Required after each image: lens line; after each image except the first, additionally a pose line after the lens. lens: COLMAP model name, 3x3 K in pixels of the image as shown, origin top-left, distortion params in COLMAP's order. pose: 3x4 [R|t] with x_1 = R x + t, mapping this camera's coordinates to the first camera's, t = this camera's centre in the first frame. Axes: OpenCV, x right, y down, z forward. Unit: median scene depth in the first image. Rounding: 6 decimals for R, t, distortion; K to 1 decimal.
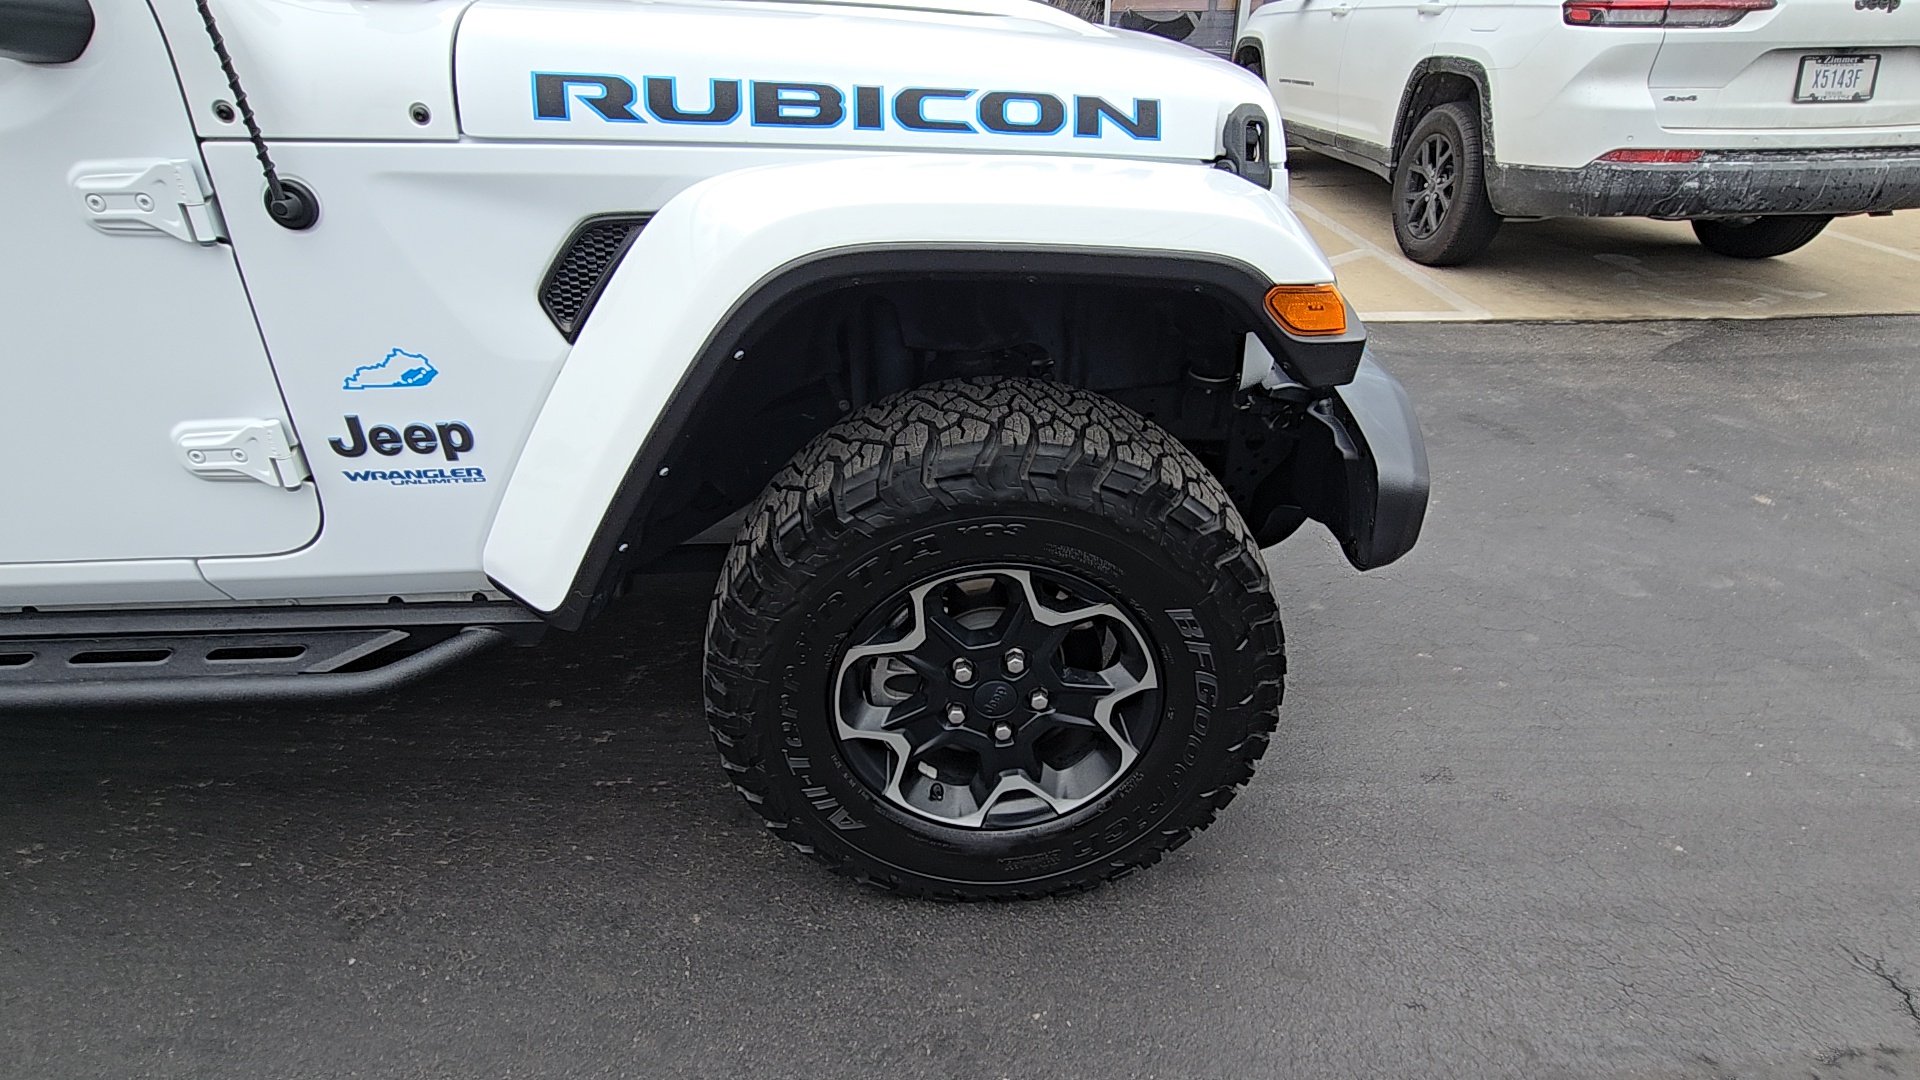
lens RADIAL K [[971.7, 0, 954.4], [0, 971.7, 548.2], [0, 0, 1]] dist [-0.000855, 0.000160]
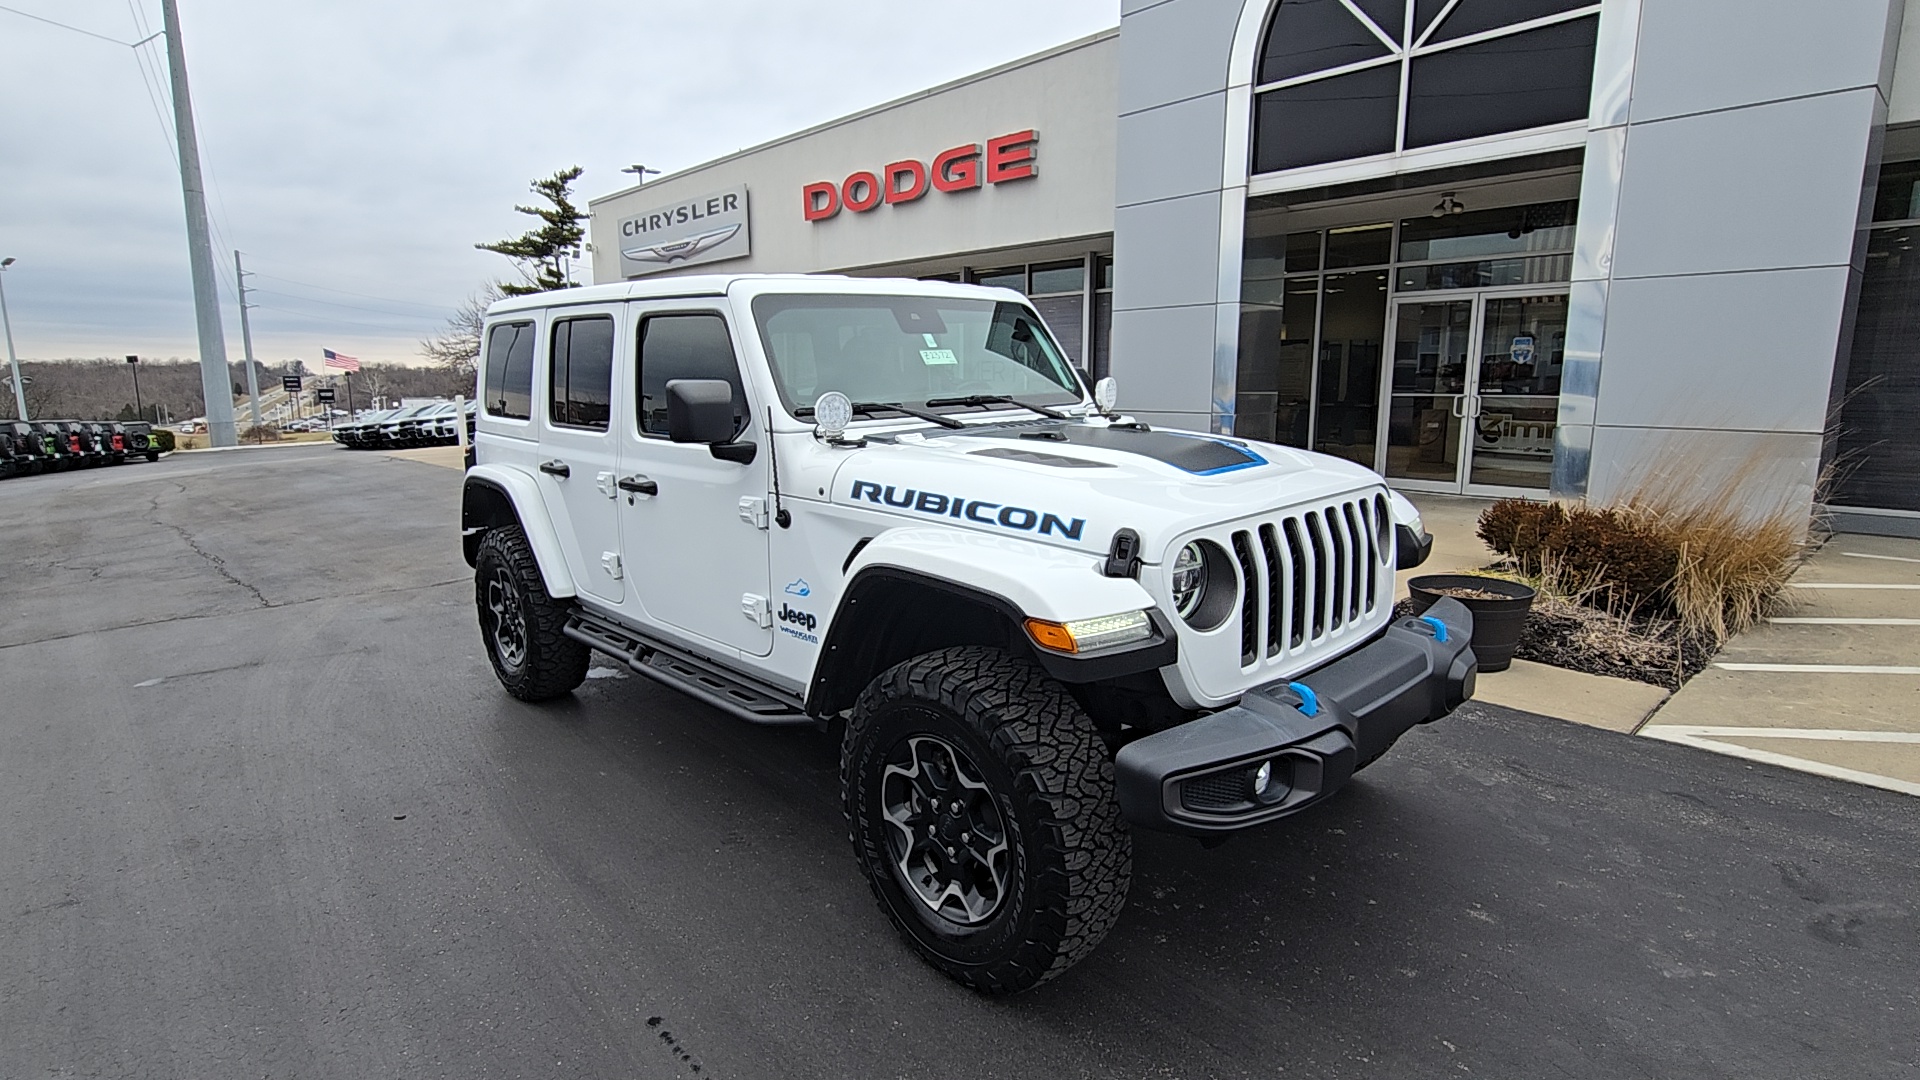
lens RADIAL K [[958.4, 0, 956.1], [0, 958.4, 560.6], [0, 0, 1]] dist [0.000952, 0.000035]
pose [[0.672028, 0.146302, -0.725930, 1.303706], [-0.359008, 0.921752, -0.146582, -0.038282], [0.647682, 0.359122, 0.671967, -0.324264]]
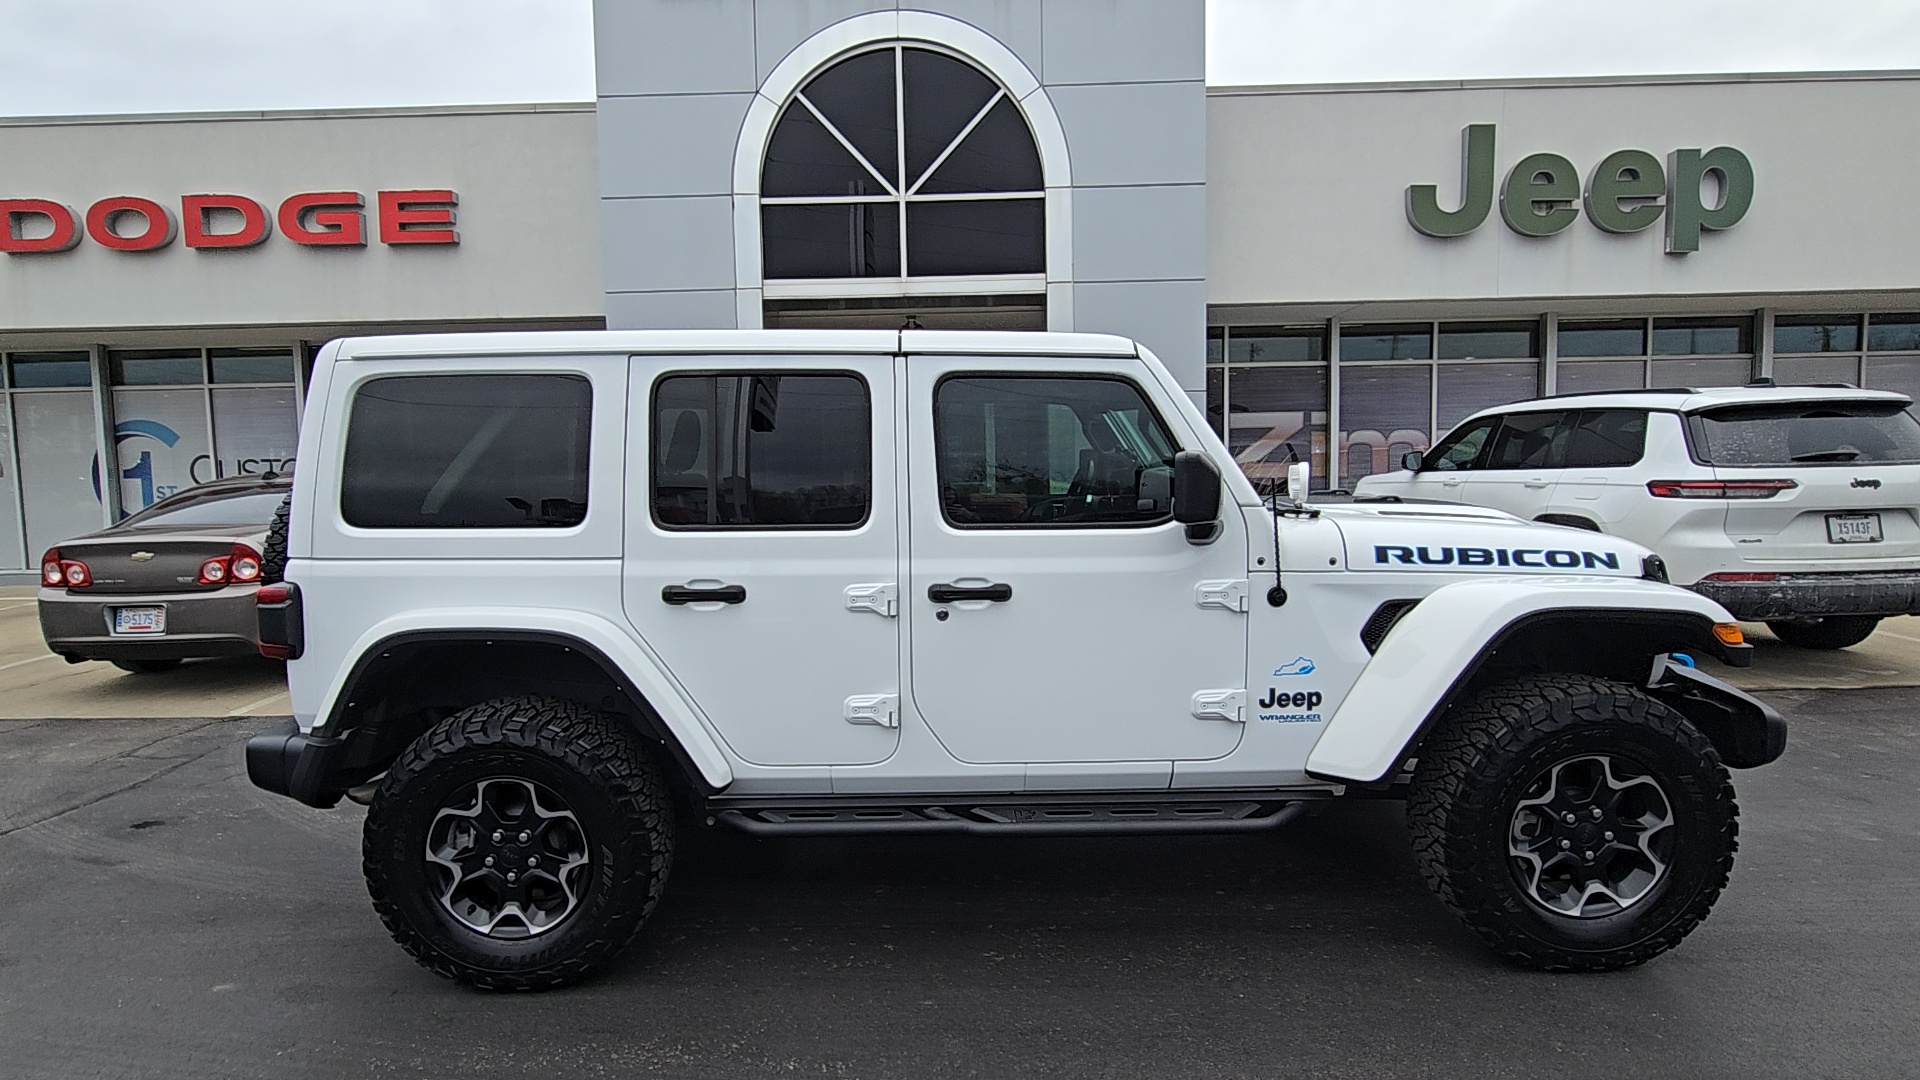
lens RADIAL K [[971.7, 0, 954.4], [0, 971.7, 548.2], [0, 0, 1]] dist [-0.000855, 0.000160]
pose [[0.999584, -0.007916, -0.027725, -1.247939], [-0.004124, 0.912441, -0.409188, 0.465395], [0.028537, 0.409132, 0.912029, -1.121491]]
